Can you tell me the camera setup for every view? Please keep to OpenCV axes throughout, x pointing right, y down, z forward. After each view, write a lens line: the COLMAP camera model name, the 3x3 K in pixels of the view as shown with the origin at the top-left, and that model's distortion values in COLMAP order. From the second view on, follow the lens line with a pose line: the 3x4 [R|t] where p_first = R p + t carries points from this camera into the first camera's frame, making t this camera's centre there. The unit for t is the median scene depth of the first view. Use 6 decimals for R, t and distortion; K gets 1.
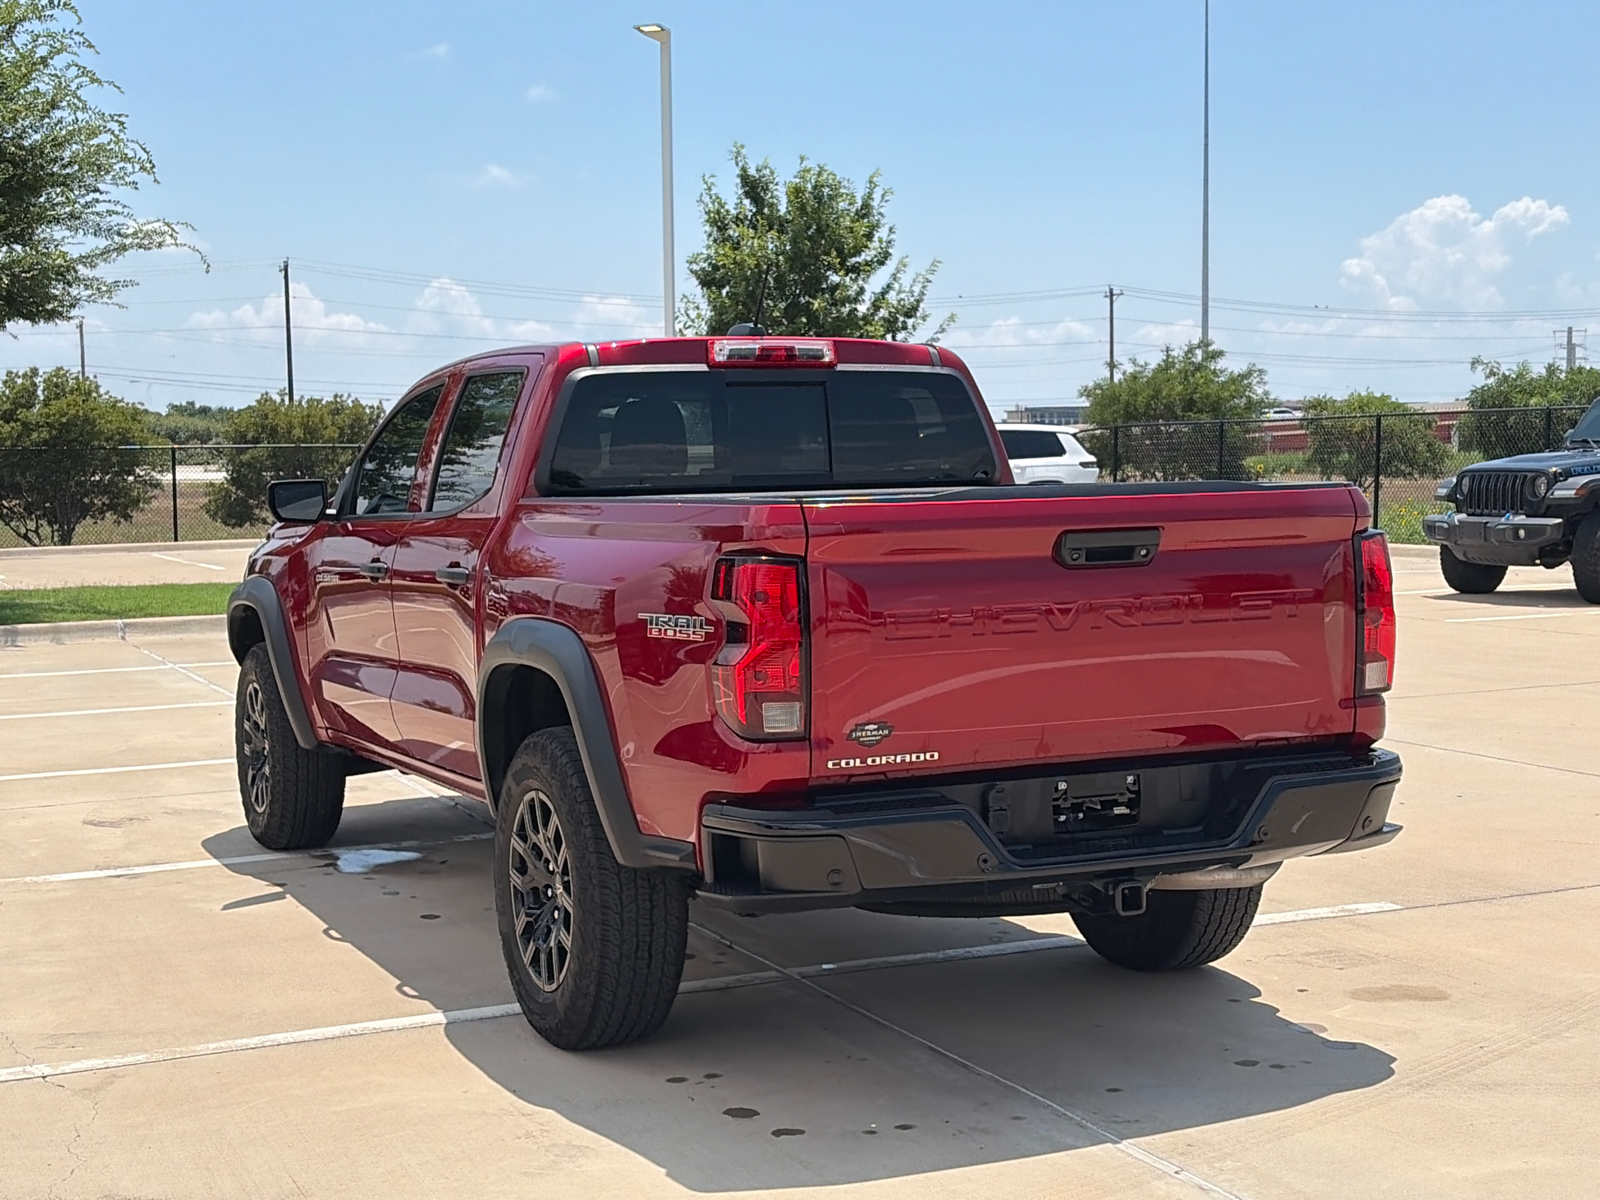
lens RADIAL K [[2208.9, 0, 800.0], [0, 2208.9, 600.0], [0, 0, 1]] dist [0.205039, -0.685208]
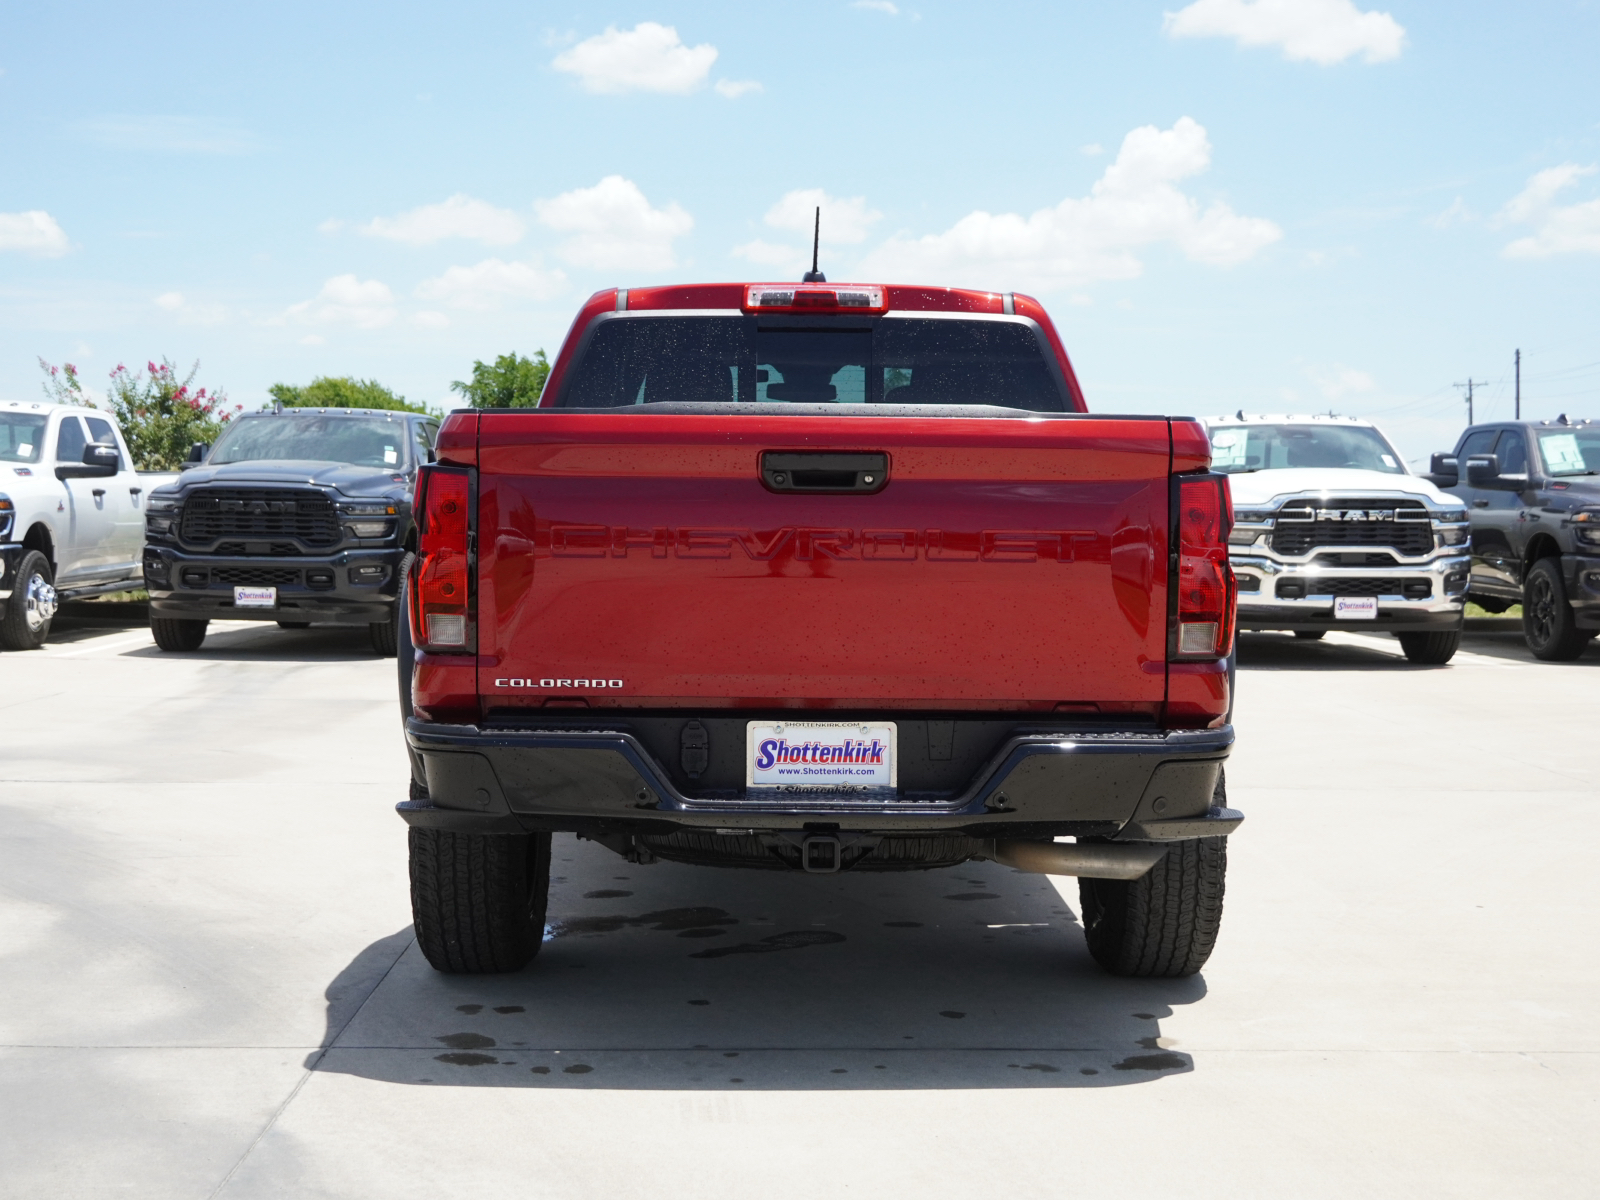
lens RADIAL K [[2190.5, 0, 800.0], [0, 2190.5, 600.0], [0, 0, 1]] dist [0.028316, 0.016437]
pose [[0.909971, 0.047093, -0.411990, 0.468585], [-0.055289, 0.998438, -0.007992, 0.034309], [0.410970, 0.030051, 0.911153, 0.158139]]
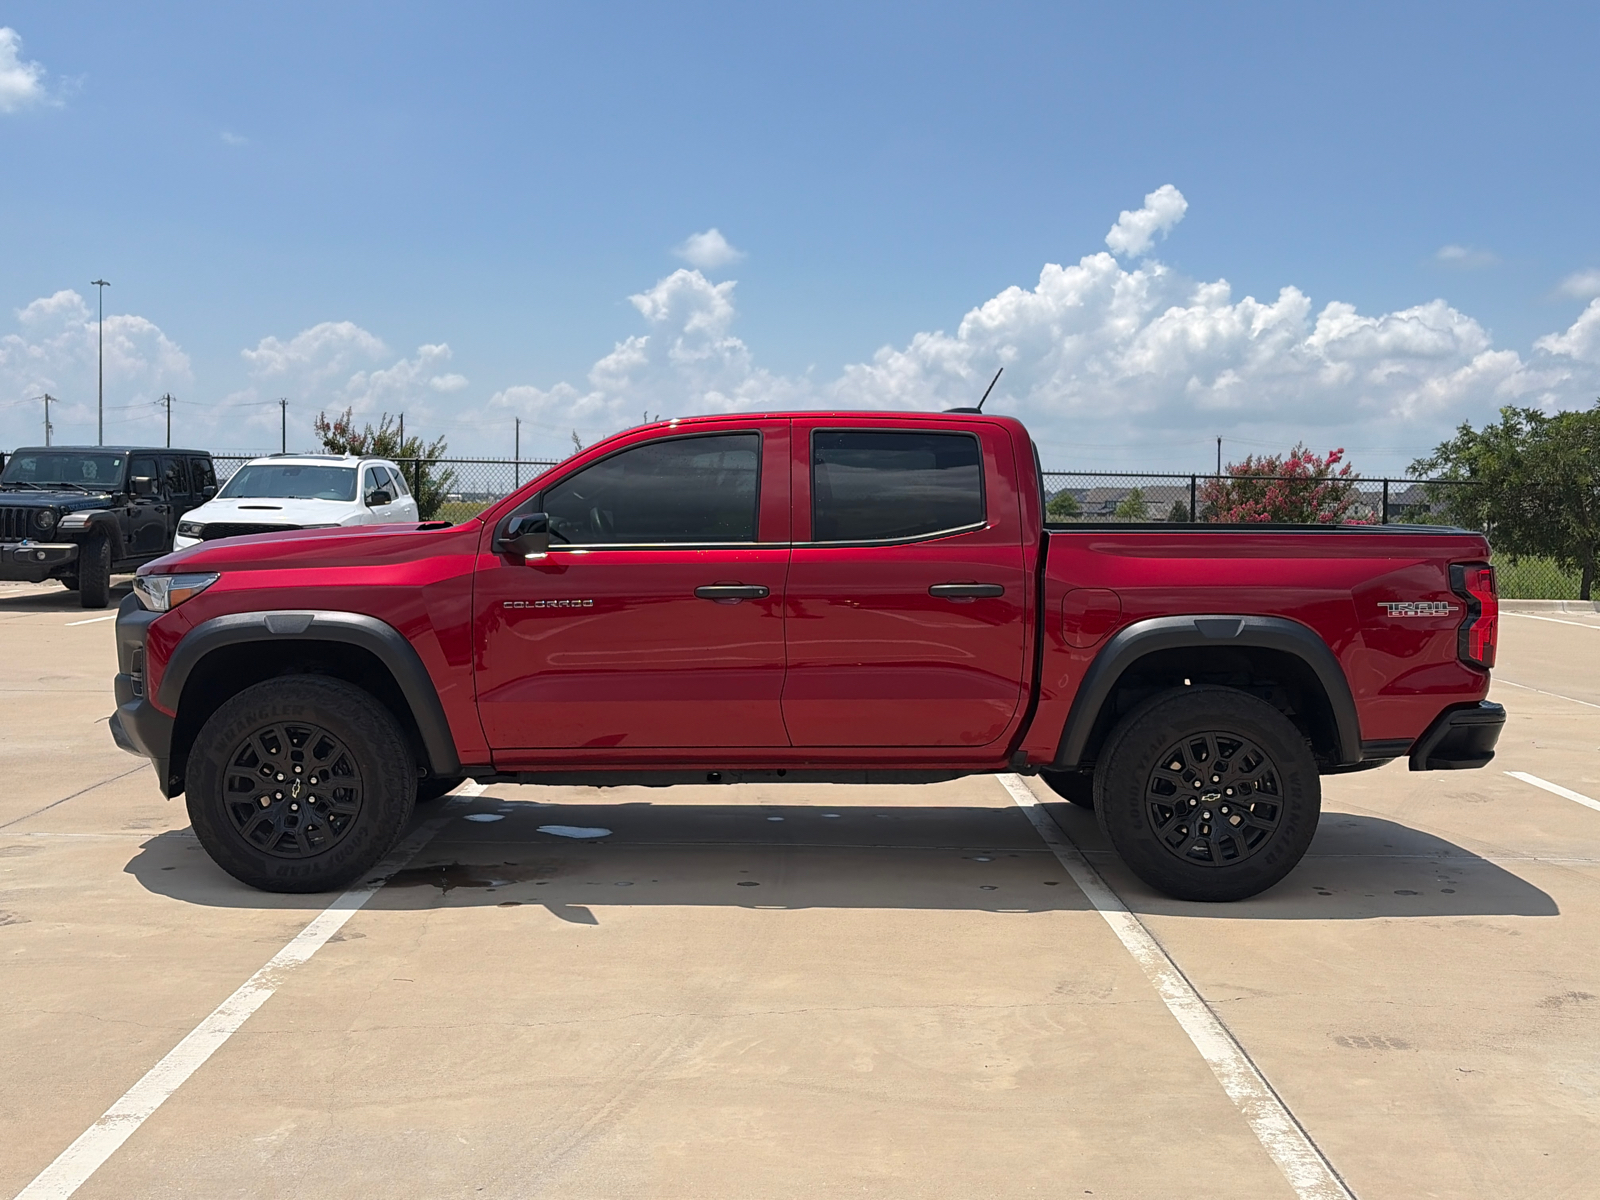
lens RADIAL K [[1571.4, 0, 800.0], [0, 1571.4, 600.0], [0, 0, 1]] dist [0.017935, 0.009073]
pose [[0.407662, -0.029808, 0.912646, -1.235760], [0.030780, 0.999348, 0.018891, -0.029694], [-0.912614, 0.020389, 0.408314, 0.869057]]
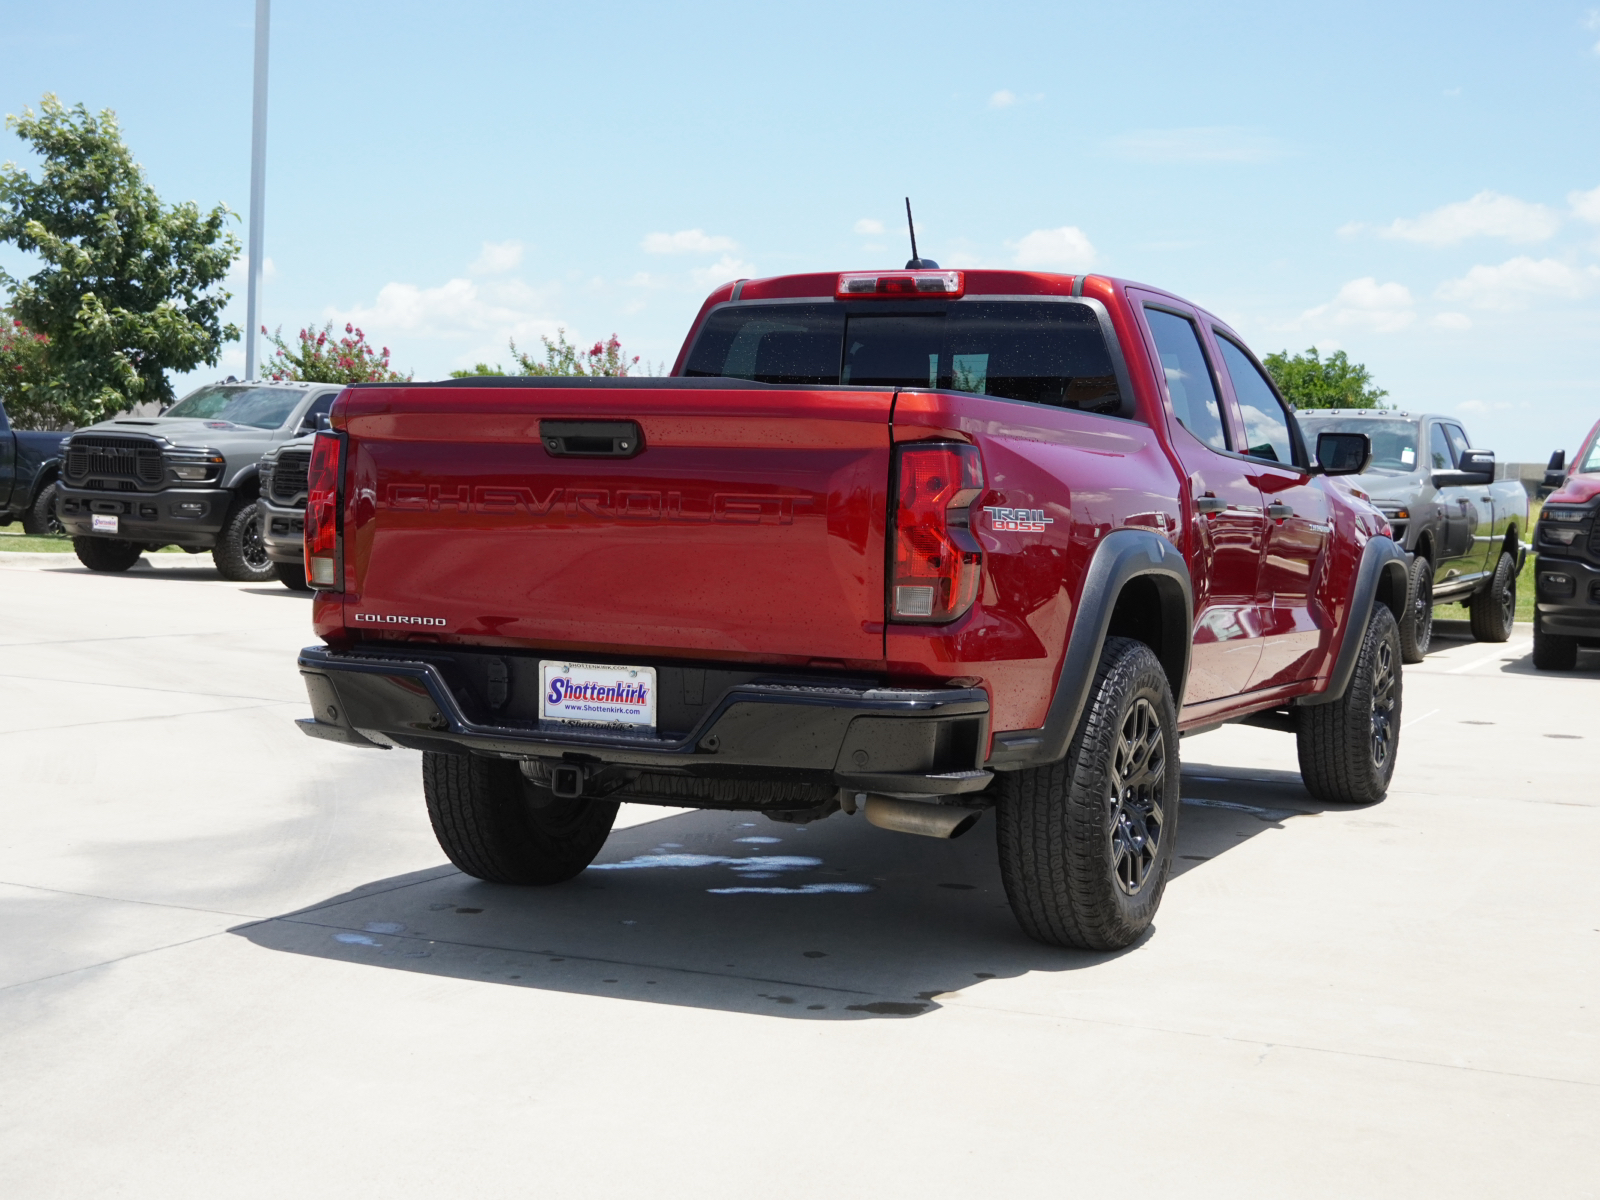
lens RADIAL K [[2190.5, 0, 800.0], [0, 2190.5, 600.0], [0, 0, 1]] dist [0.028316, 0.016437]
pose [[0.644308, 0.075233, -0.761057, 0.902963], [-0.089955, 0.995697, 0.022272, 0.017809], [0.759457, 0.054110, 0.648303, 0.391621]]
